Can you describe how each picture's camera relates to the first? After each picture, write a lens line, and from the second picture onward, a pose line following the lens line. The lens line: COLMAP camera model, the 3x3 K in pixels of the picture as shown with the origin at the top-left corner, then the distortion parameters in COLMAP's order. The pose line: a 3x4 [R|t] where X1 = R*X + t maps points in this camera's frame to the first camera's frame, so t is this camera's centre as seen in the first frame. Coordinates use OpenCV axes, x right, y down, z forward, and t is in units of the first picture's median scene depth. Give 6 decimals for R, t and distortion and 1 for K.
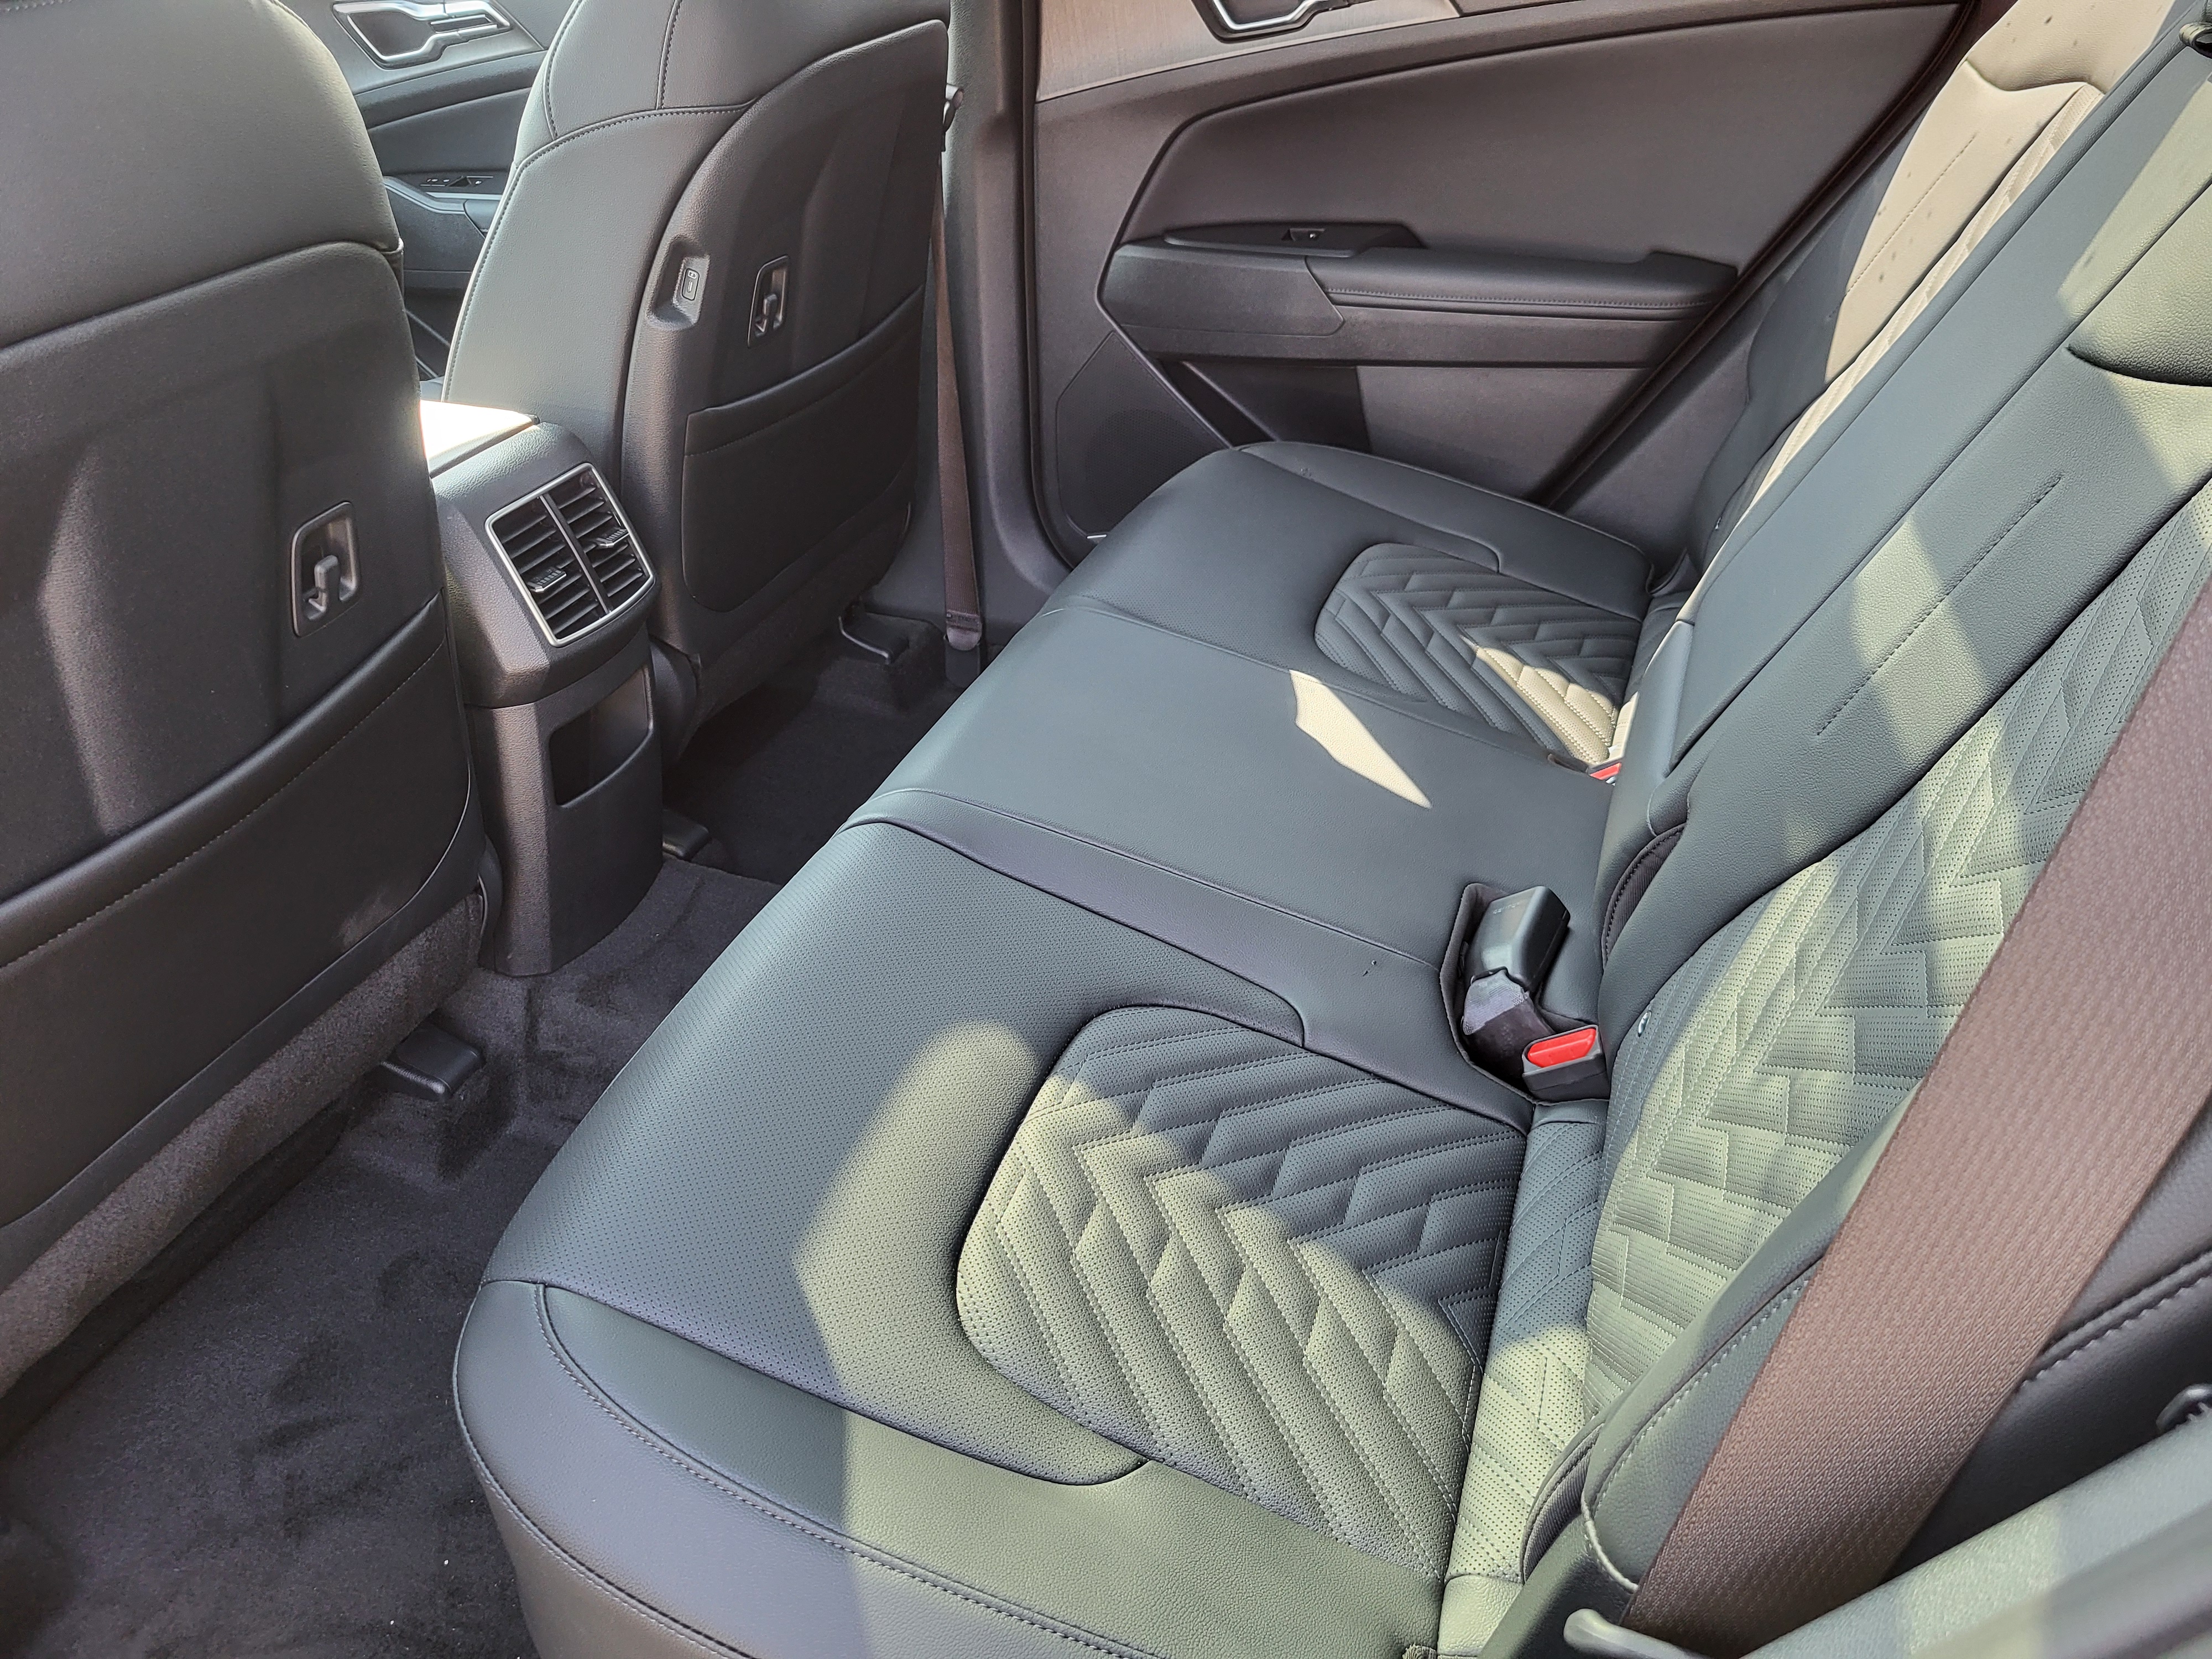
lens RADIAL K [[1712.6, 0, 1102.7], [0, 1712.6, 750.1], [0, 0, 1]] dist [0.025850, -0.000072]
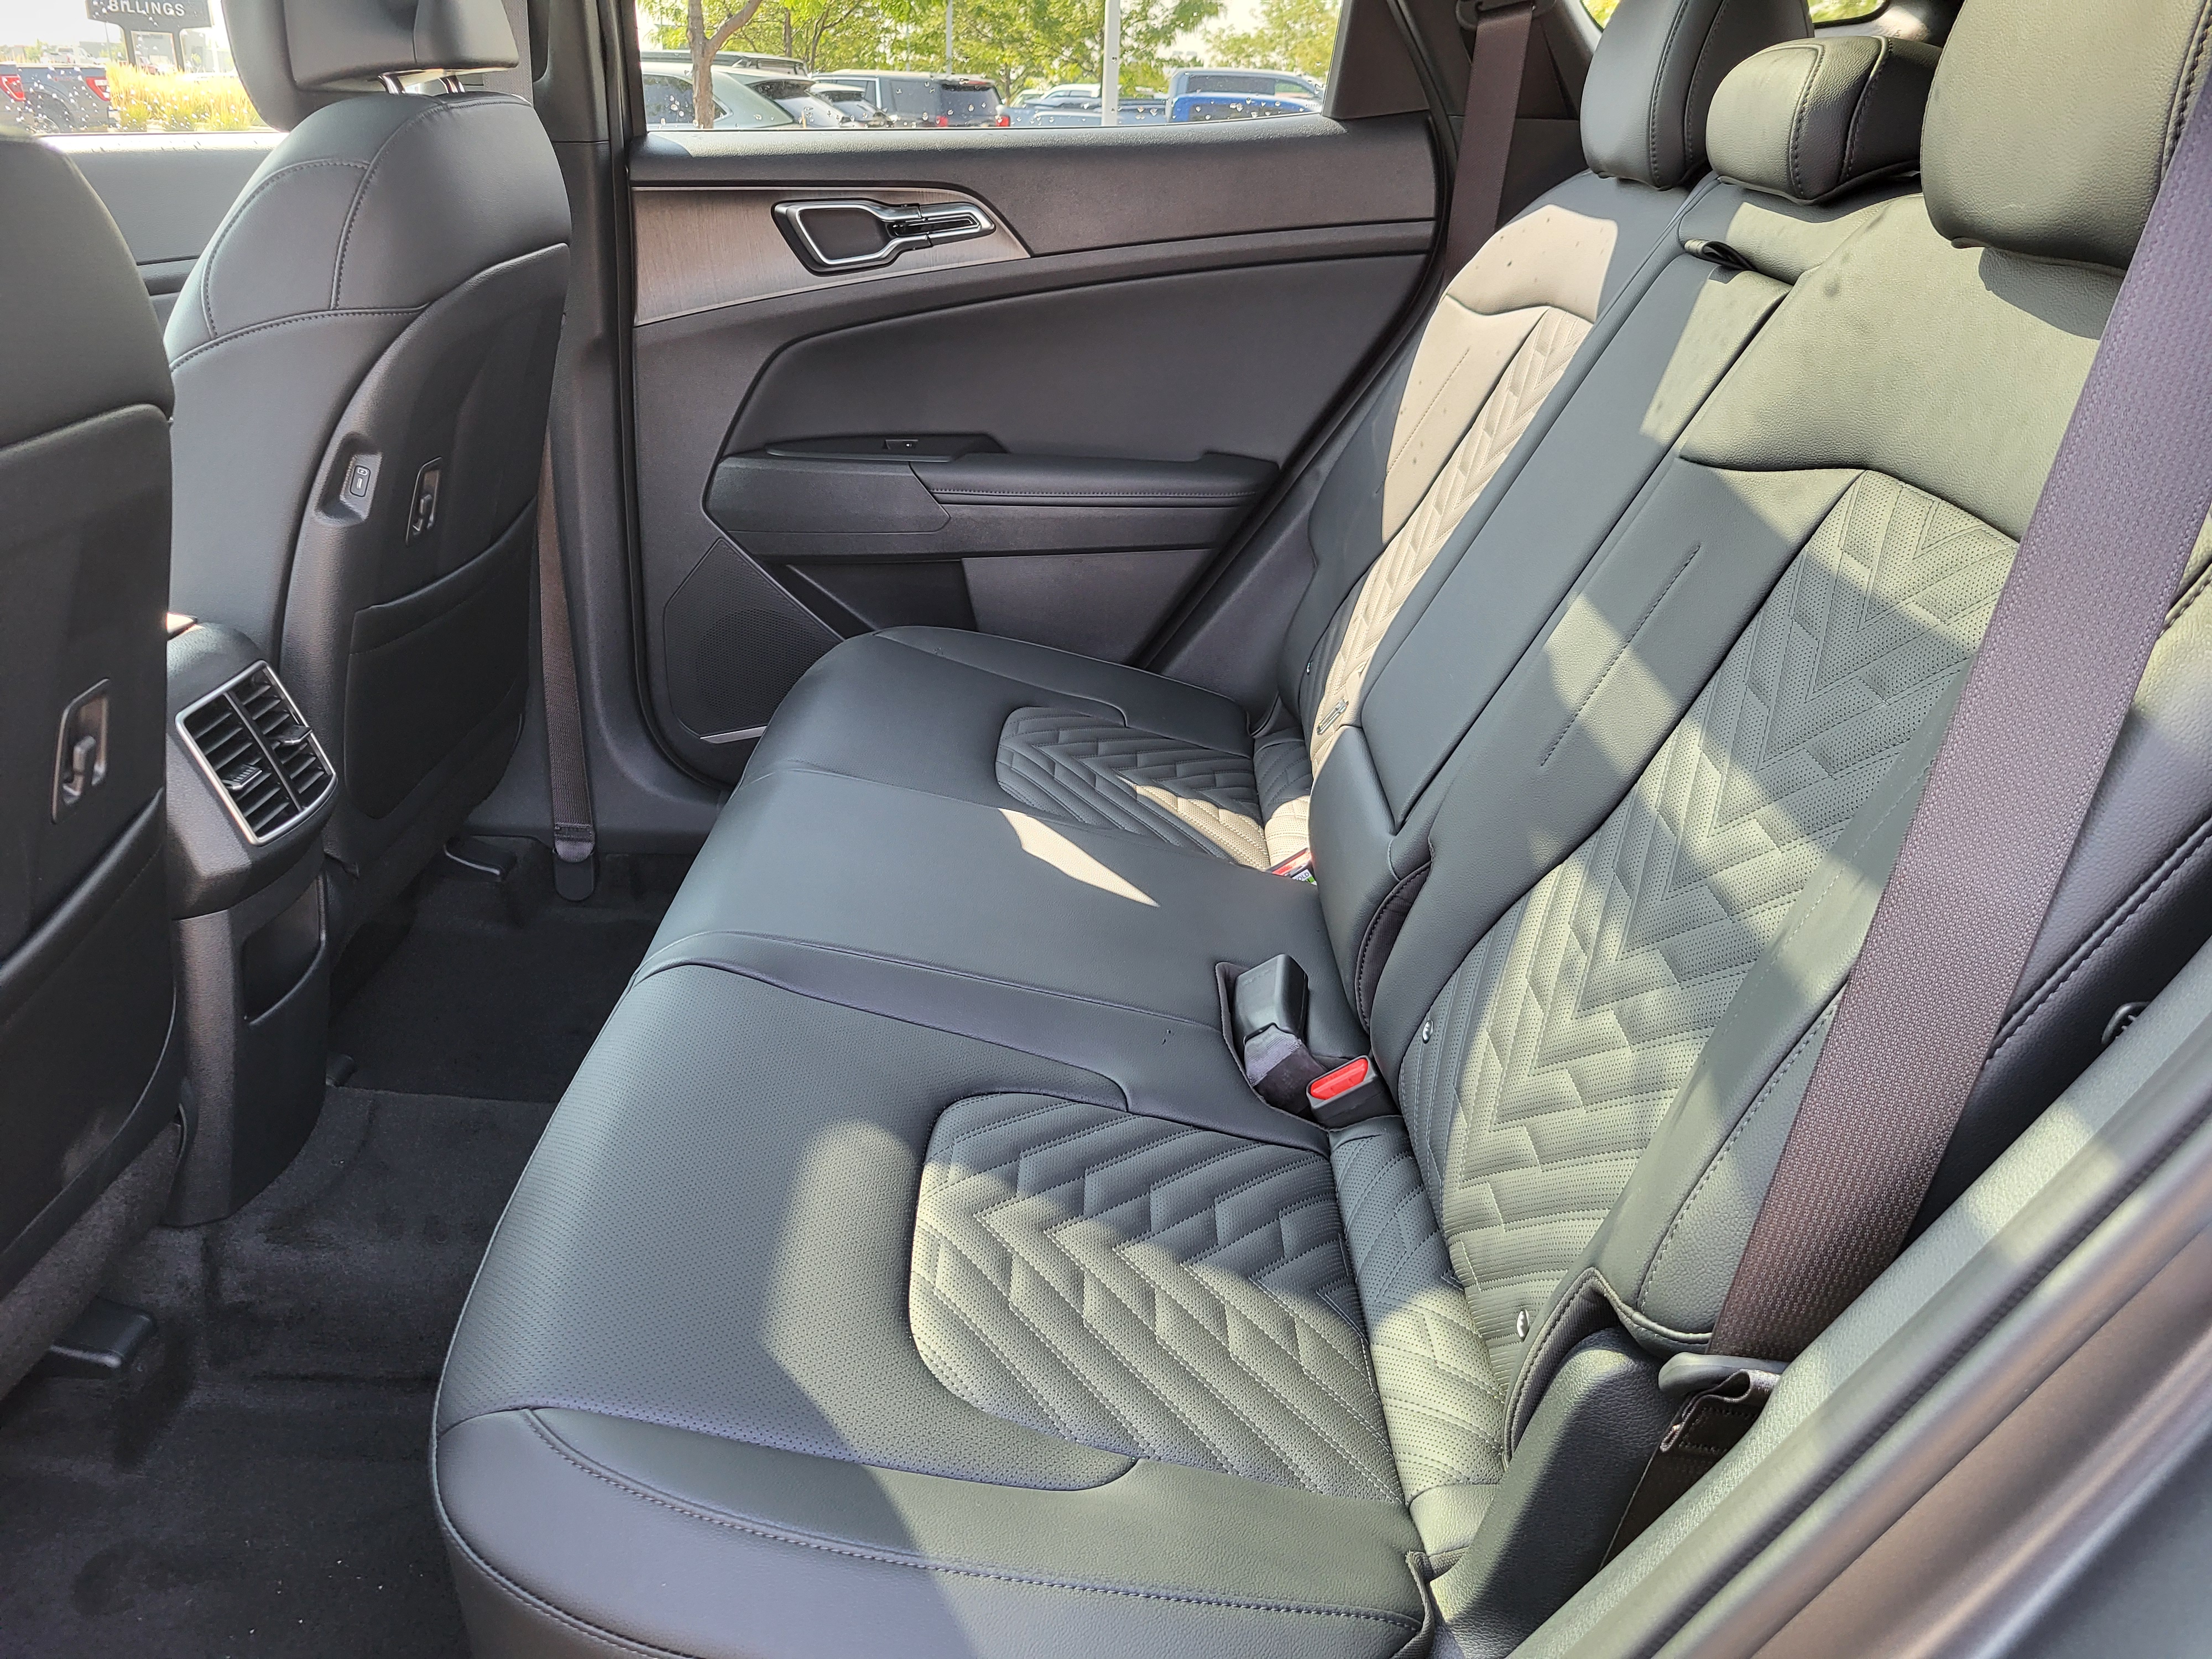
lens RADIAL K [[1712.6, 0, 1102.7], [0, 1712.6, 750.1], [0, 0, 1]] dist [0.025850, -0.000072]
pose [[0.940536, -0.070449, 0.332310, -0.183399], [0.118835, 0.984683, -0.127587, 0.061878], [-0.318231, 0.159490, 0.934501, -0.043115]]
